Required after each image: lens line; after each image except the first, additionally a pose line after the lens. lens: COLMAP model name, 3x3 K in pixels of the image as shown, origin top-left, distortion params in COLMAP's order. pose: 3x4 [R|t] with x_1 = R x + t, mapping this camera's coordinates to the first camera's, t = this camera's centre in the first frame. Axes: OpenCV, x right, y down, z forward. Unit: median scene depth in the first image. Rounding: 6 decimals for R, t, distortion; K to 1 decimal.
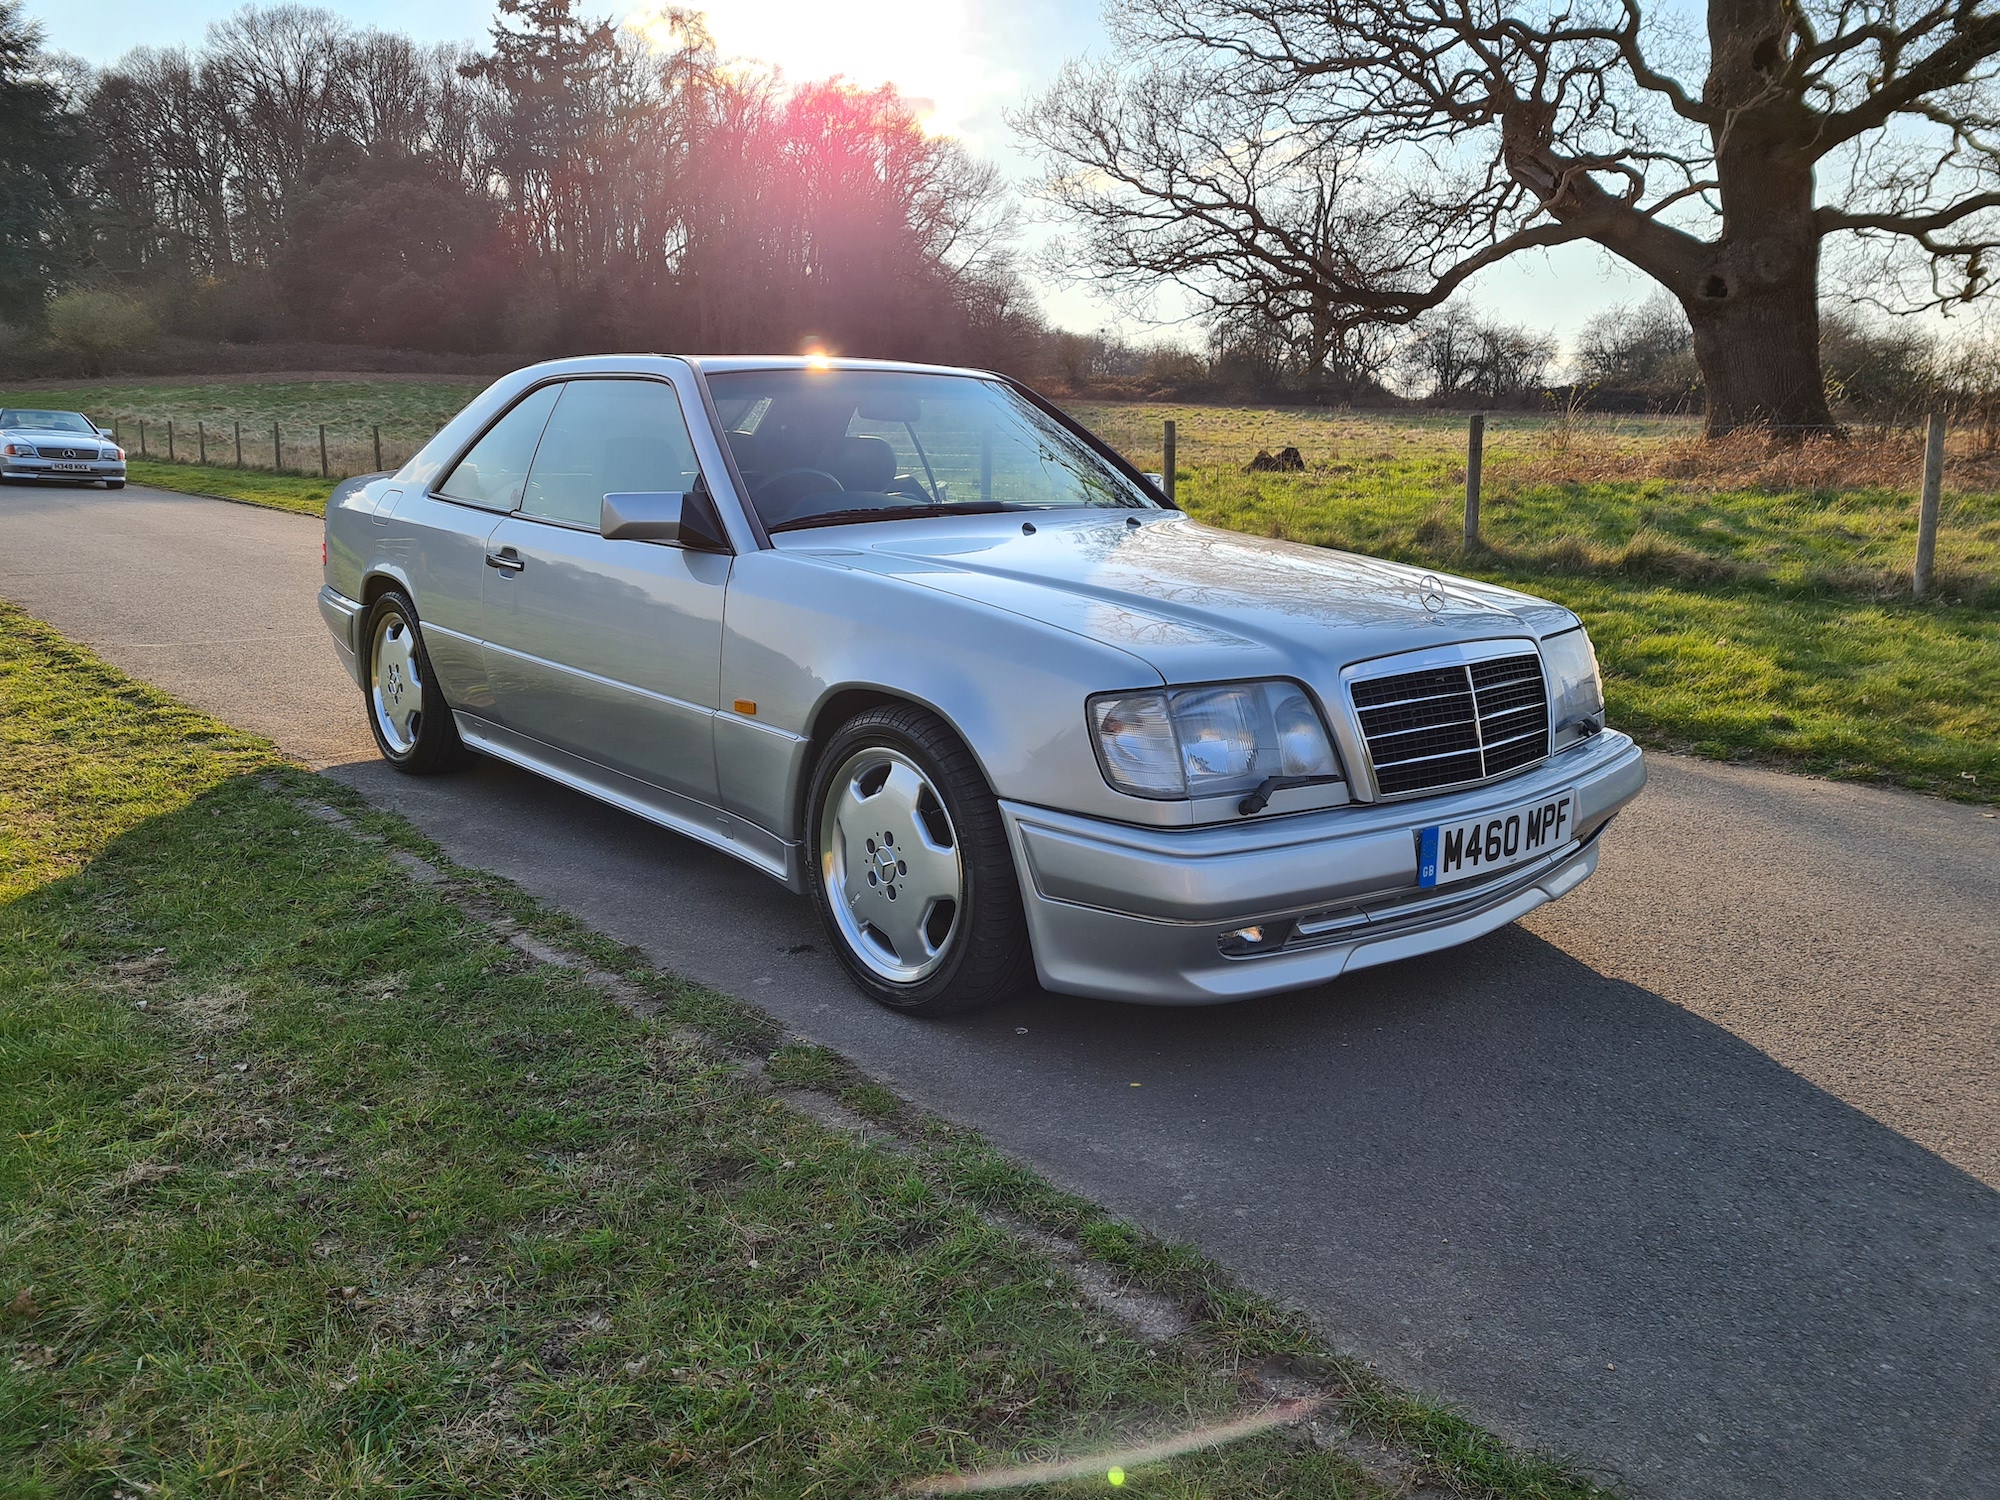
lens RADIAL K [[1509.3, 0, 989.7], [0, 1509.3, 745.8], [0, 0, 1]] dist [0.076888, -0.067899]
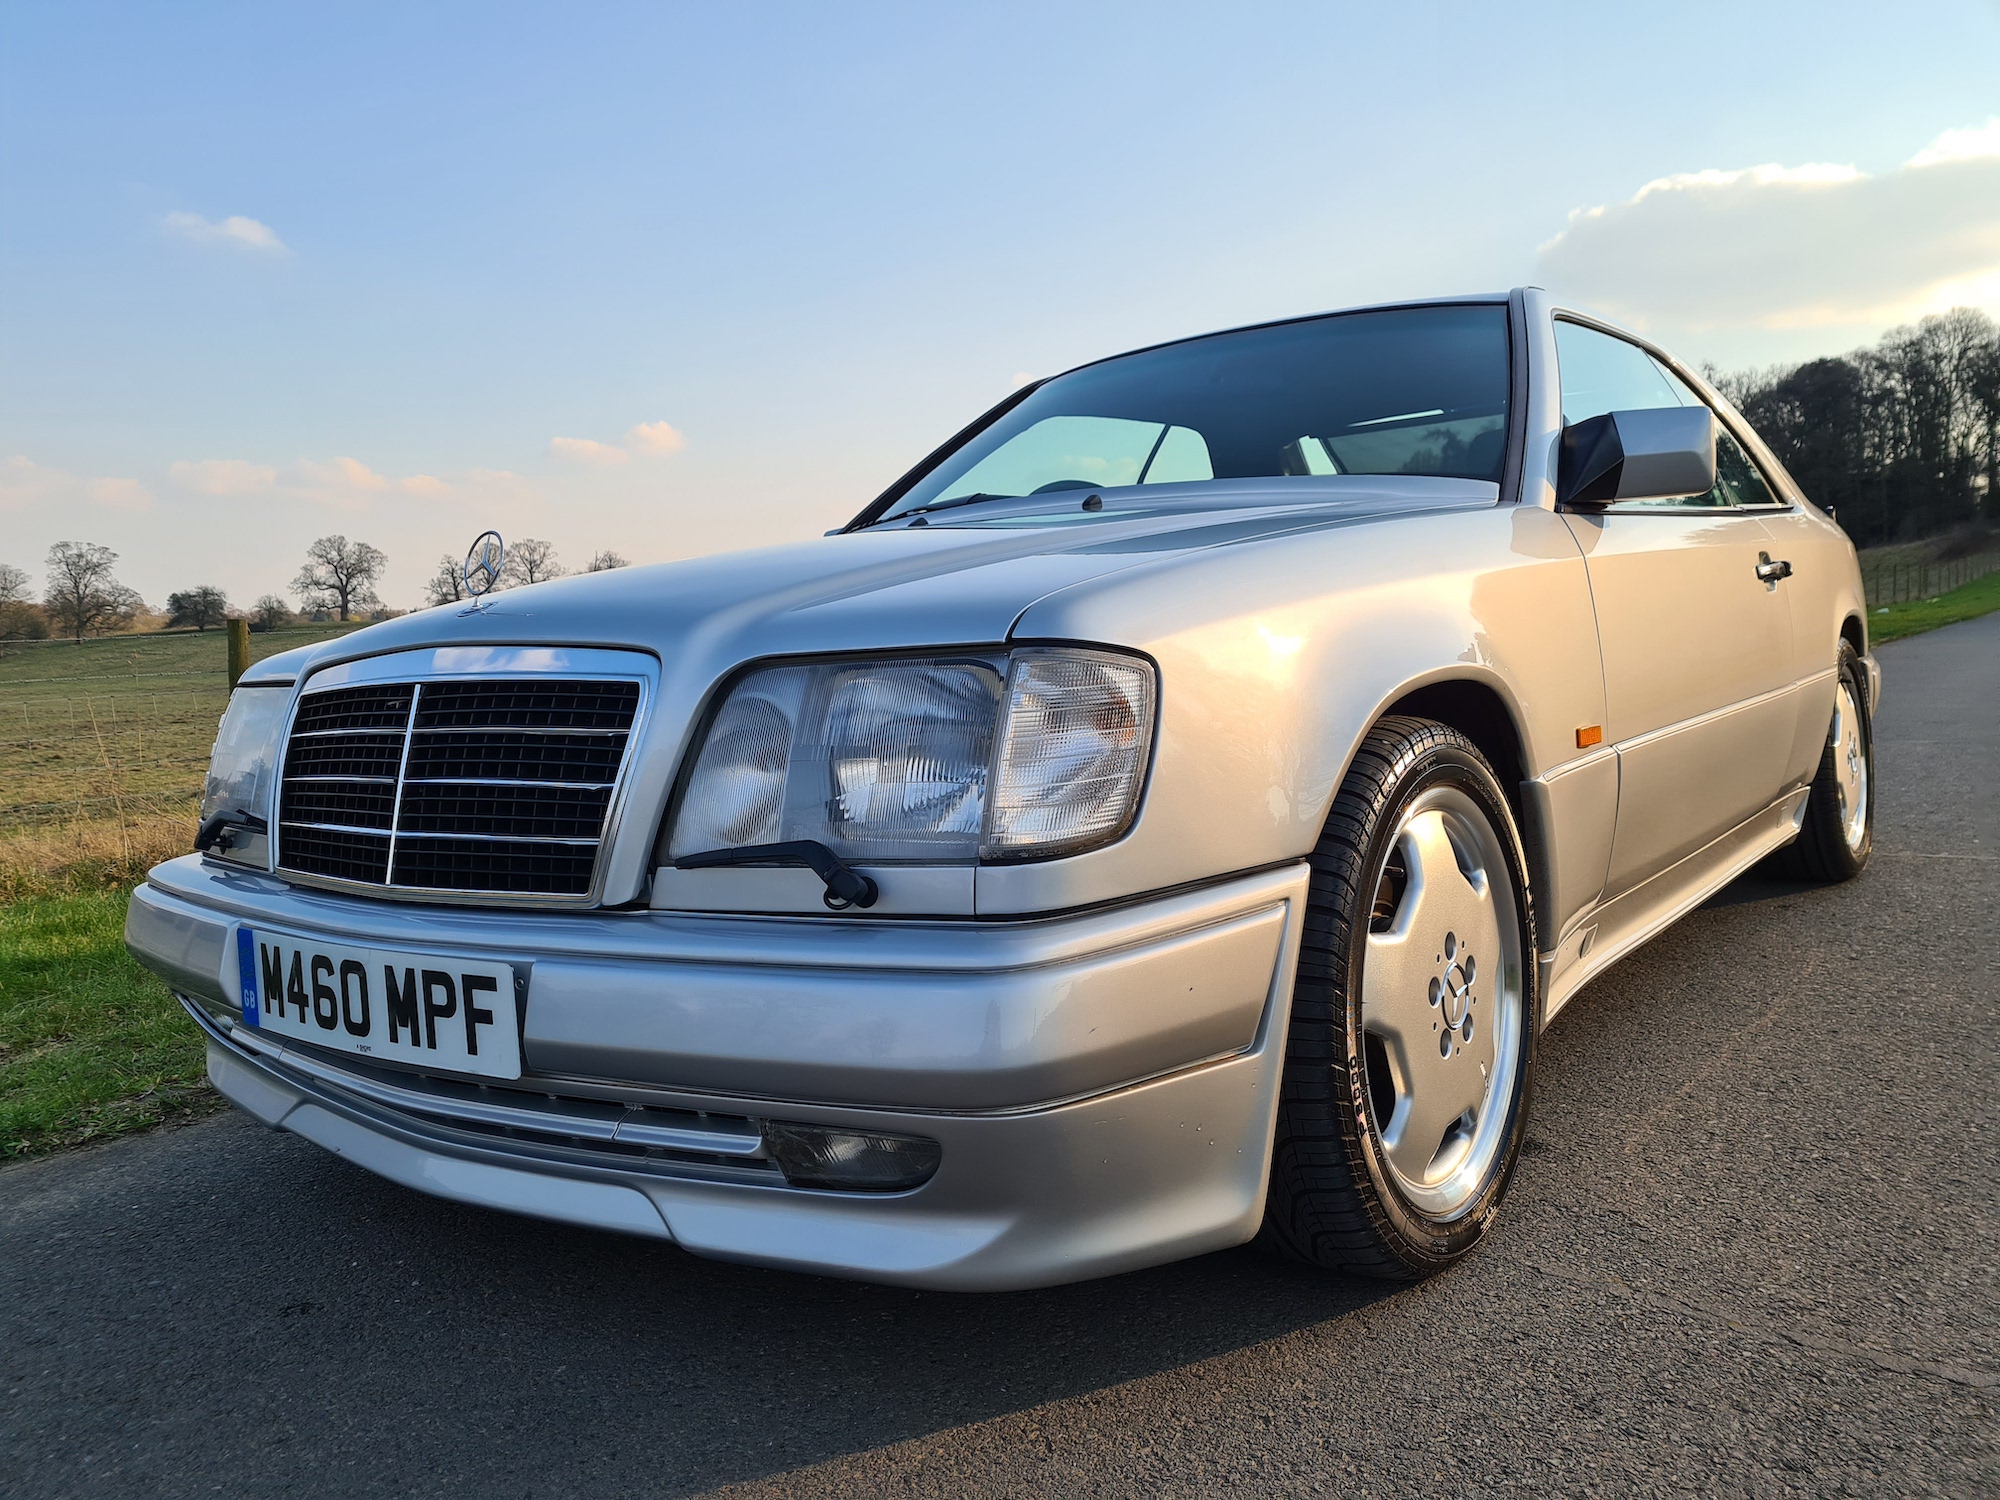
lens RADIAL K [[1509.3, 0, 971.7], [0, 1509.3, 745.1], [0, 0, 1]] dist [0.076888, -0.067899]
pose [[0.197765, 0.048263, -0.979061, 0.220019], [-0.141735, 0.989699, 0.020158, -0.017153], [0.969949, 0.134781, 0.202568, 0.263543]]
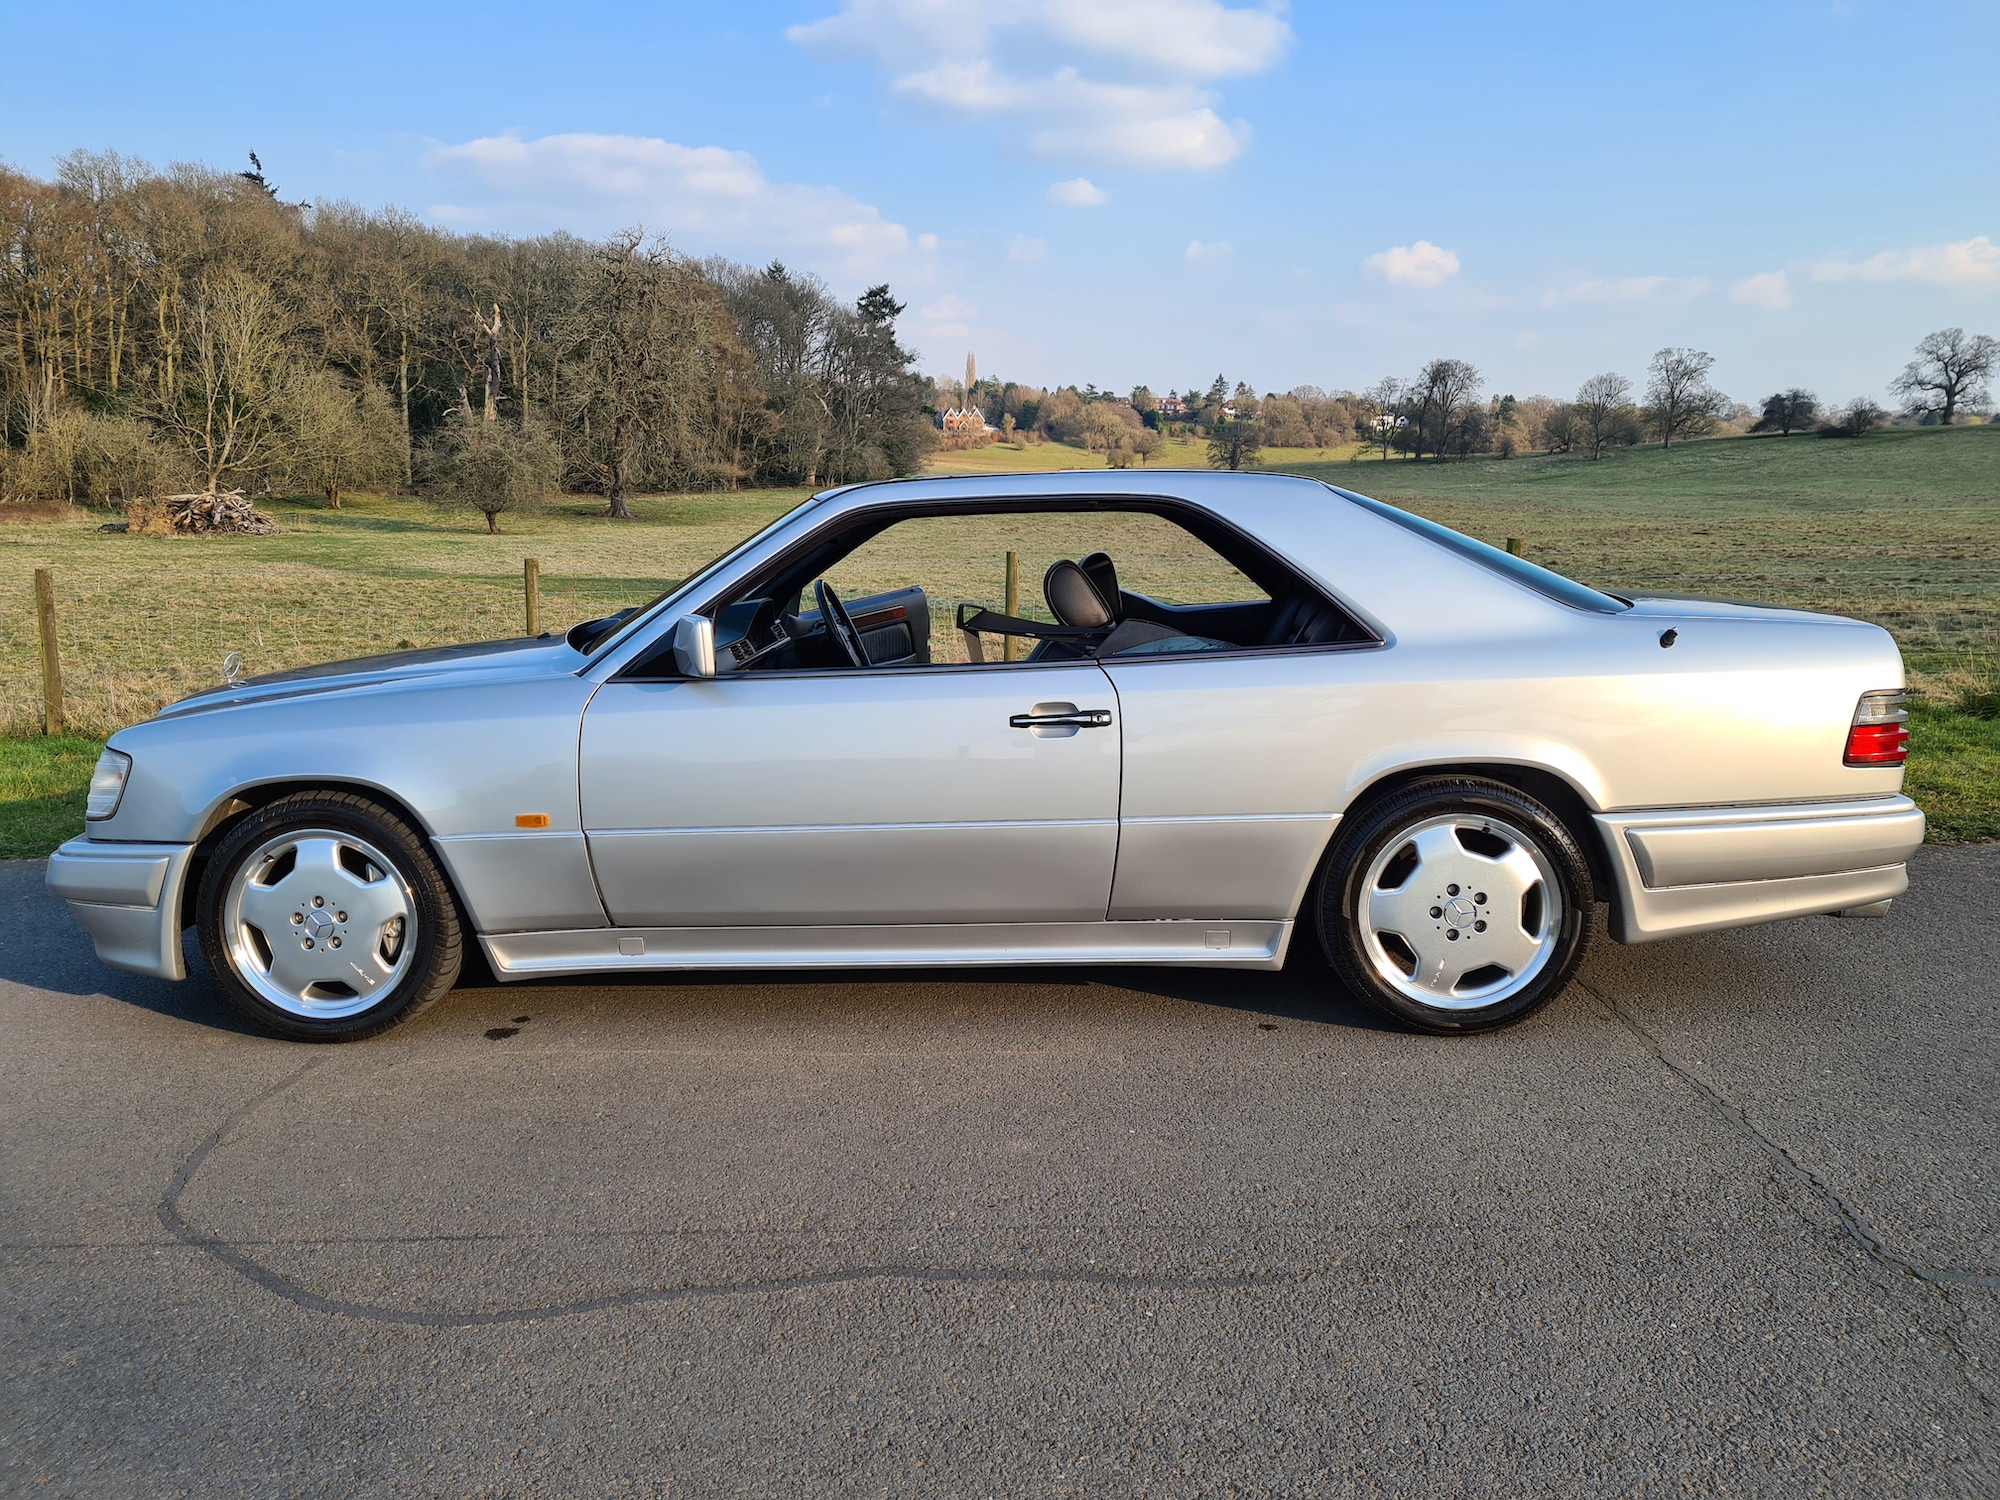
lens RADIAL K [[1509.3, 0, 993.5], [0, 1509.3, 726.2], [0, 0, 1]] dist [0.076888, -0.067899]
pose [[-0.679001, 0.110586, -0.725761, 0.216104], [-0.138206, 0.951659, 0.274308, -0.137330], [0.721011, 0.286560, -0.630893, 0.616664]]
